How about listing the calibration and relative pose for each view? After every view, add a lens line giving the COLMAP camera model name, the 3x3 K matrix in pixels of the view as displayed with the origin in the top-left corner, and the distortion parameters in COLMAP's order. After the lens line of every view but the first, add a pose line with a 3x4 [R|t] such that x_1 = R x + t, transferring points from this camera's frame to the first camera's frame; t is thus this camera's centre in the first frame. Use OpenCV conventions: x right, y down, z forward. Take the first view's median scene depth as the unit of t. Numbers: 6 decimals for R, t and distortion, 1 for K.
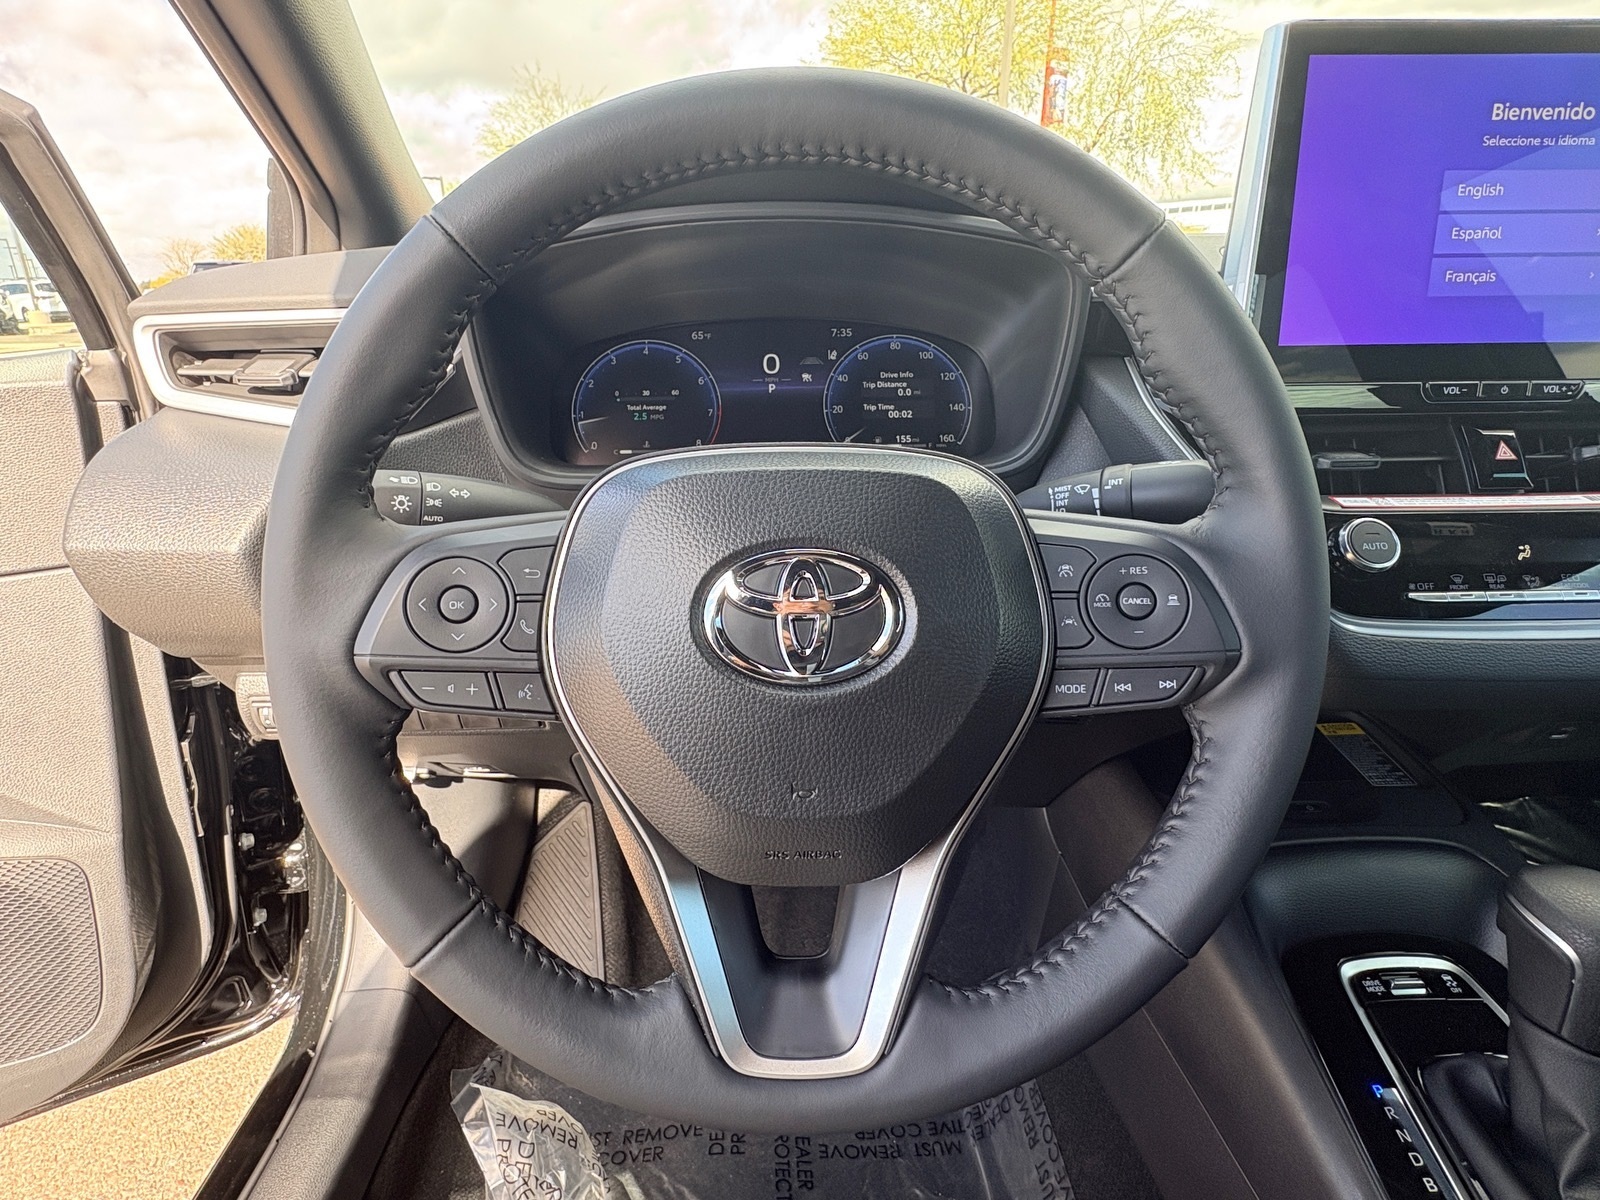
lens RADIAL K [[810.5, 0, 786.1], [0, 810.5, 597.6], [0, 0, 1]] dist [0.001480, -0.000494]
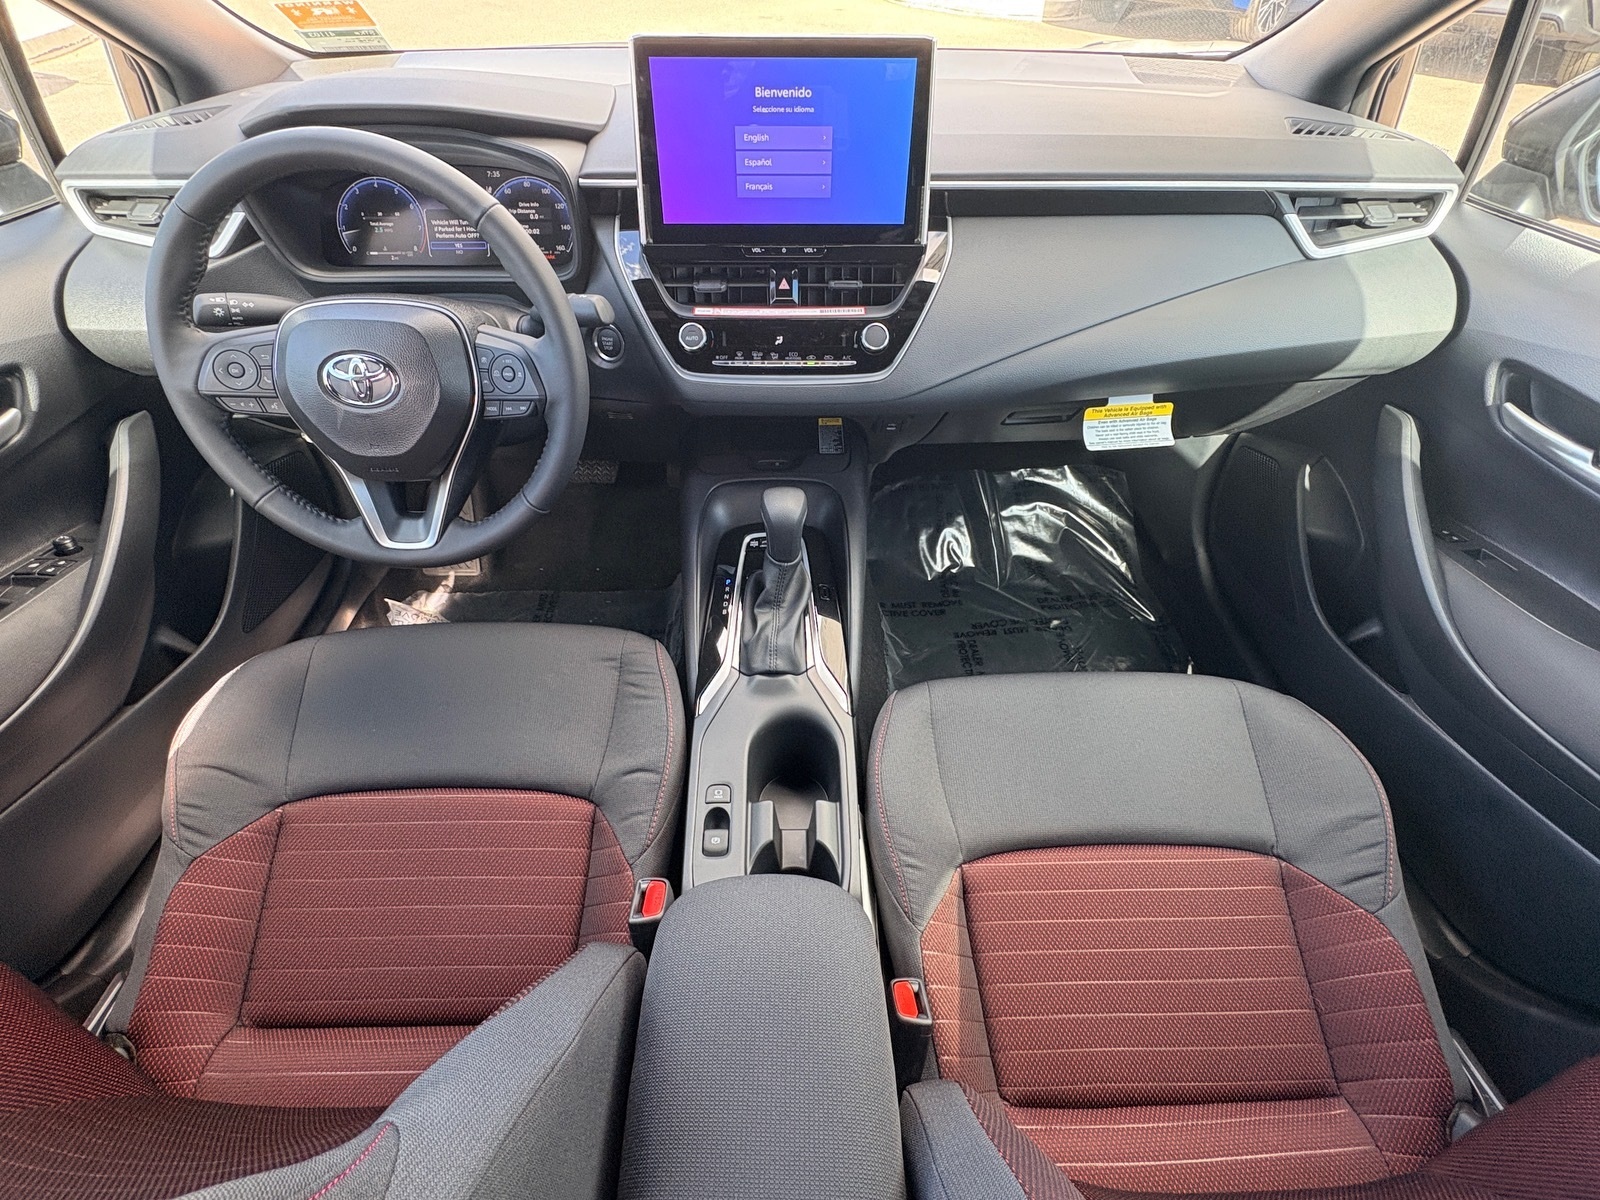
lens RADIAL K [[744.8, 0, 811.4], [0, 744.8, 590.8], [0, 0, 1]] dist [0.001492, -0.000778]
pose [[0.999811, 0.018163, 0.006953, 0.851924], [-0.019426, 0.915737, 0.401309, -0.202725], [0.000922, -0.401368, 0.915916, -0.861674]]
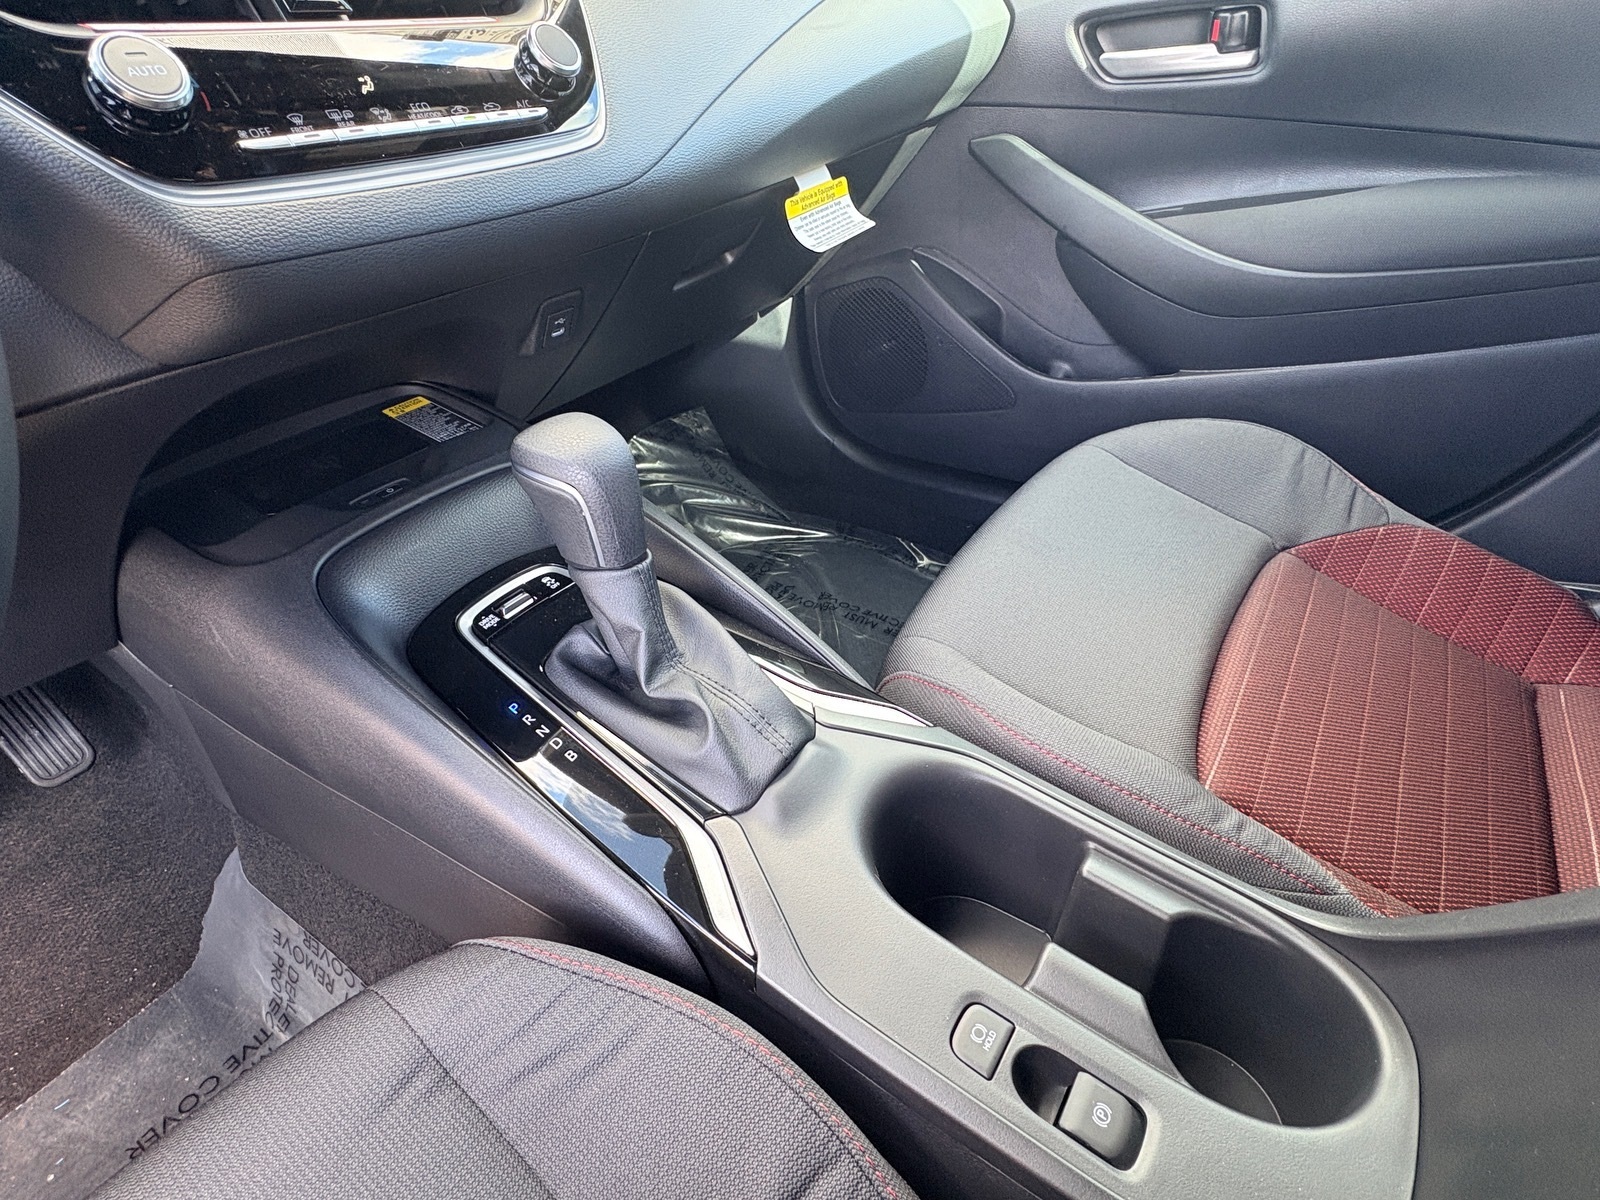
lens RADIAL K [[814.4, 0, 785.5], [0, 814.4, 601.5], [0, 0, 1]] dist [0.003038, 0.000663]
pose [[0.586244, -0.474103, 0.656920, 0.303025], [0.315498, 0.880469, 0.353886, 0.224630], [-0.746176, -0.000206, 0.665748, 0.087743]]
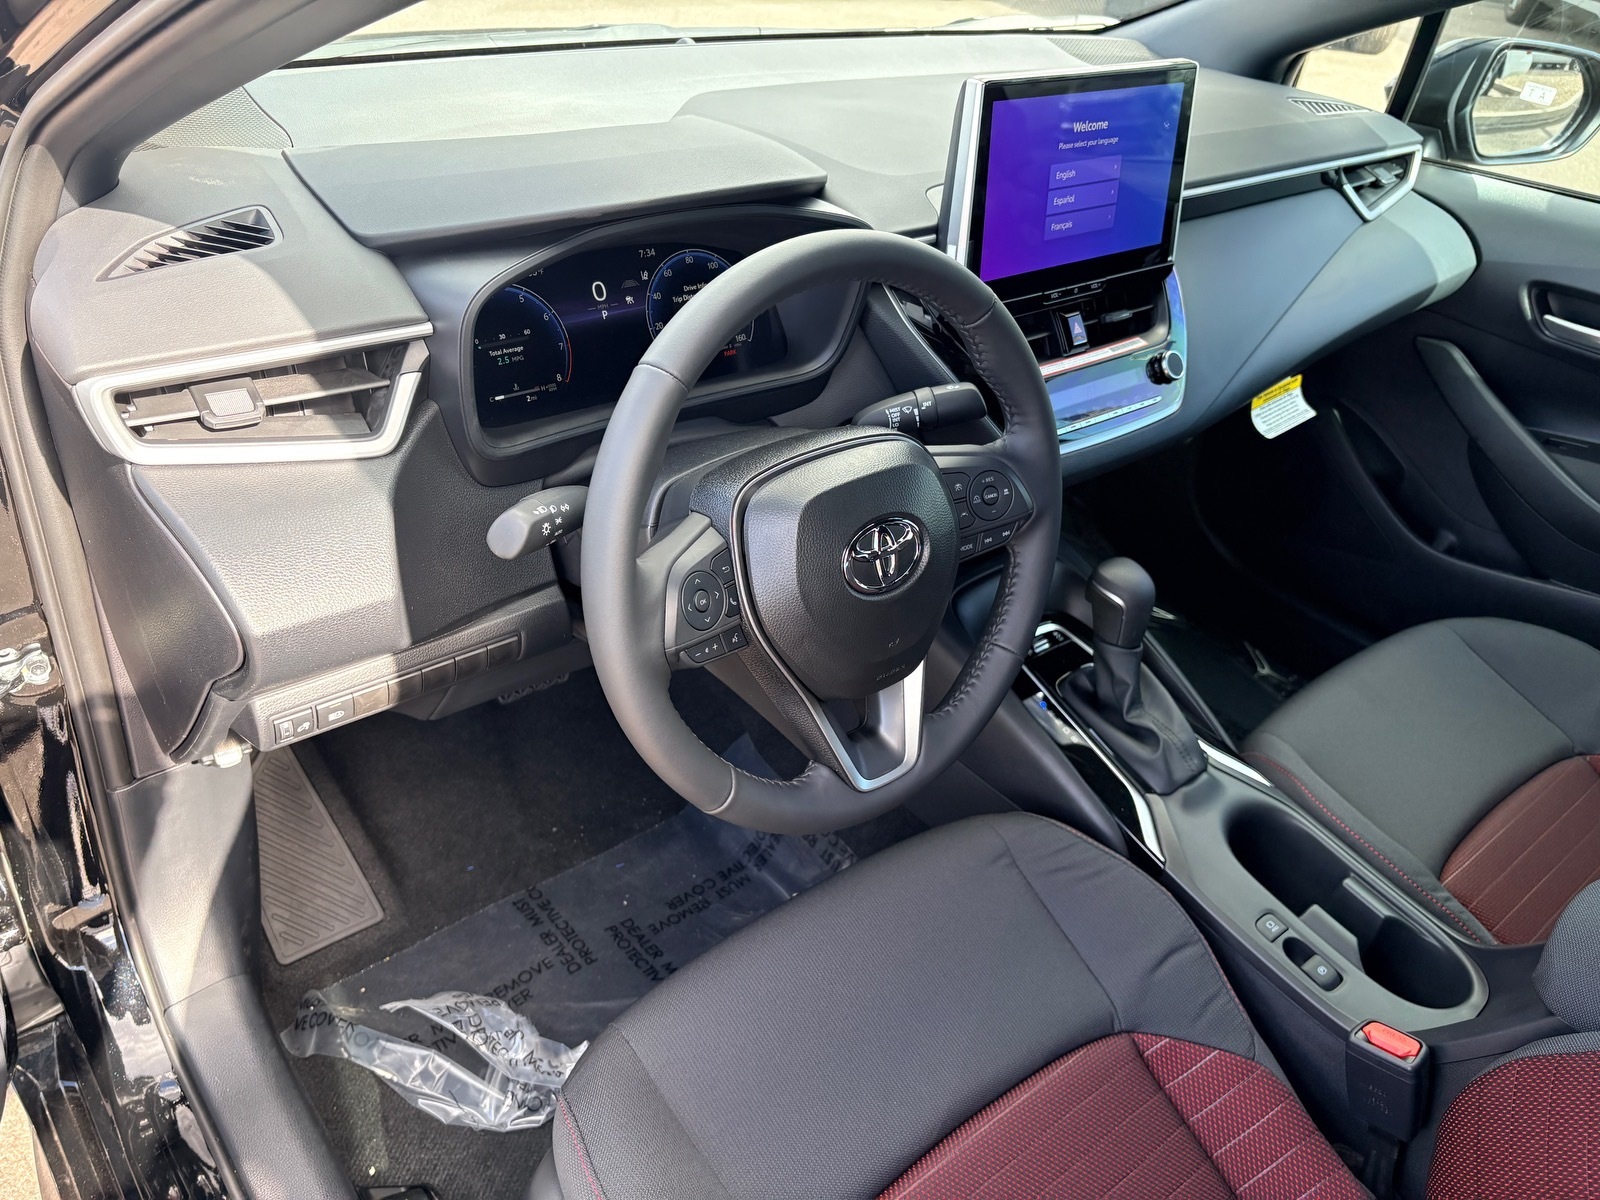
lens RADIAL K [[1203.3, 0, 808.2], [0, 1203.3, 590.3], [0, 0, 1]] dist [0.053764, -0.058791]
pose [[0.784165, -0.270647, 0.558422, -0.966459], [0.109468, 0.946098, 0.304819, -0.438069], [-0.610820, -0.177900, 0.771525, -0.604989]]
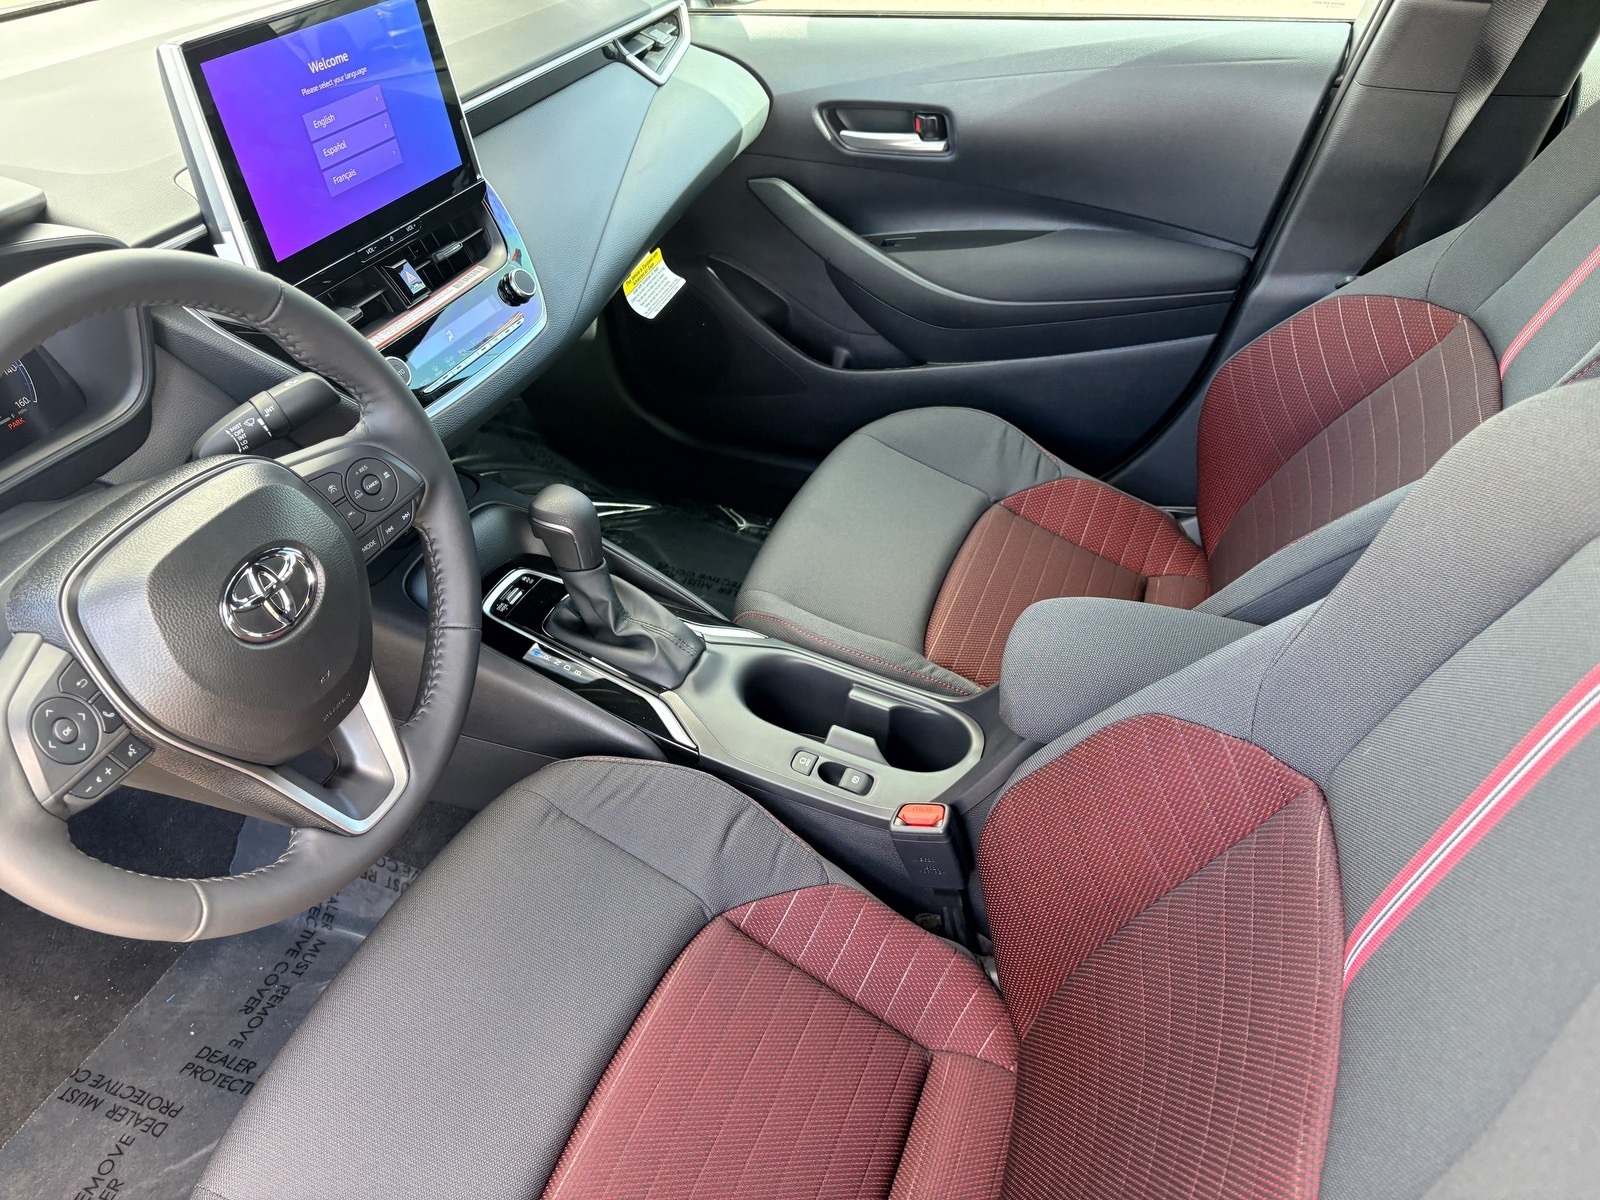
lens RADIAL K [[1207.5, 0, 800.0], [0, 1207.5, 600.0], [0, 0, 1]] dist [0.052346, -0.057501]
pose [[0.375271, -0.551535, 0.744971, -0.839189], [0.316756, 0.831631, 0.456131, -0.443439], [-0.871113, 0.064801, 0.486789, -0.689135]]
